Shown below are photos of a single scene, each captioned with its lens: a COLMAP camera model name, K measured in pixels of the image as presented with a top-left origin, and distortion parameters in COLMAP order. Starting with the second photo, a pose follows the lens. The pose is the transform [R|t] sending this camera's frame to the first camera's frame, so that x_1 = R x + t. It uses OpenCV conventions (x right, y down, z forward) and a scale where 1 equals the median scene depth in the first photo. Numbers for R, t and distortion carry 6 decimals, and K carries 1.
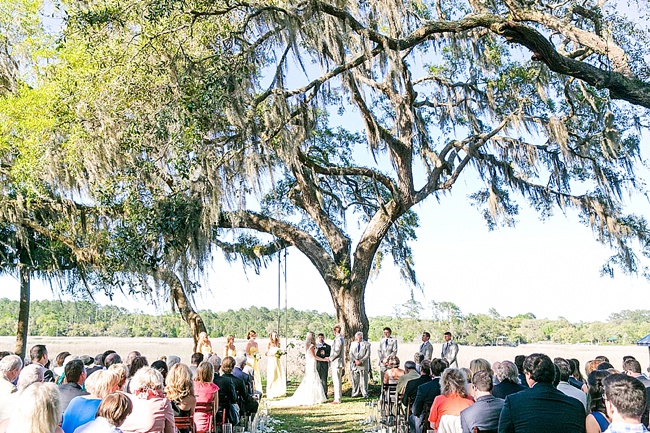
lens RADIAL K [[630.3, 0, 325.0], [0, 630.3, 216.5], [0, 0, 1]] dist [0.006606, 0.002078]
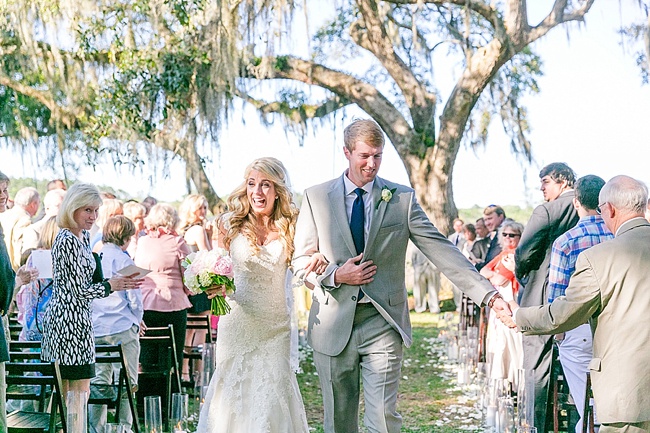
lens RADIAL K [[1071.5, 0, 325.0], [0, 1071.5, 216.5], [0, 0, 1]] dist [0.306885, -3.154883]
pose [[0.992200, 0.015349, -0.123706, 0.066218], [0.004006, 0.987952, 0.154709, -0.015327], [0.124591, -0.153998, 0.980185, -0.188161]]
